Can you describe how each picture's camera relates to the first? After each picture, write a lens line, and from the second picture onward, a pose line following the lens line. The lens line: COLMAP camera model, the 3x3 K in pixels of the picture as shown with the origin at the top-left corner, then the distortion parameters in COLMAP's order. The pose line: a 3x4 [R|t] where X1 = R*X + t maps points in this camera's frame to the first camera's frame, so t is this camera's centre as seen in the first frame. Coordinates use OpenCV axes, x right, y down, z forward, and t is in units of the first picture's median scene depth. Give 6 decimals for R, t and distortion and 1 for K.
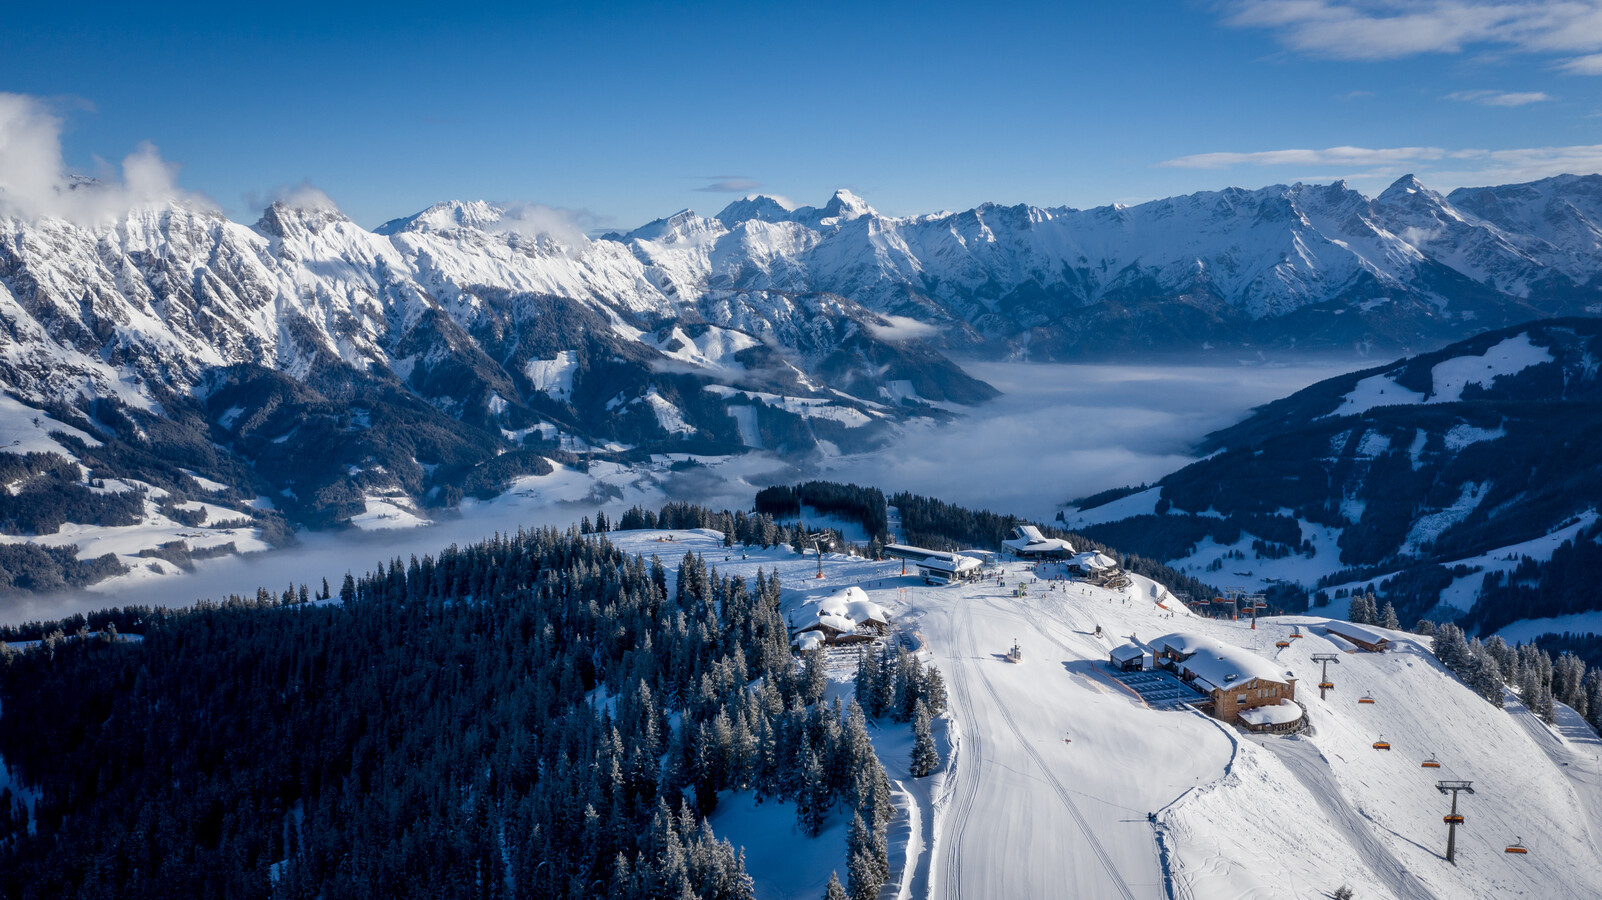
lens RADIAL K [[1219.3, 0, 796.3], [0, 1219.3, 451.4], [0, 0, 1]] dist [-0.010499, -0.015470]
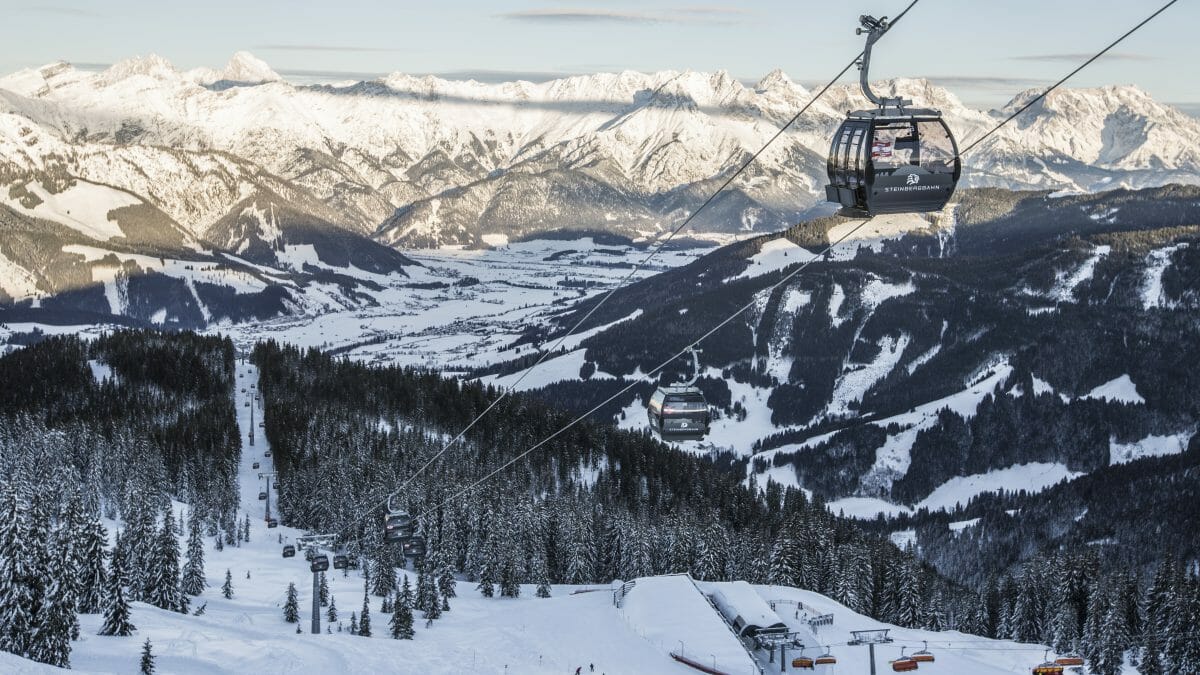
lens RADIAL K [[913.3, 0, 597.1], [0, 913.3, 337.9], [0, 0, 1]] dist [-0.010499, -0.015470]
pose [[0.934522, -0.009217, 0.355786, 0.060540], [0.010638, 0.999941, -0.002037, 0.021310], [-0.355747, 0.005688, 0.934565, 0.337985]]
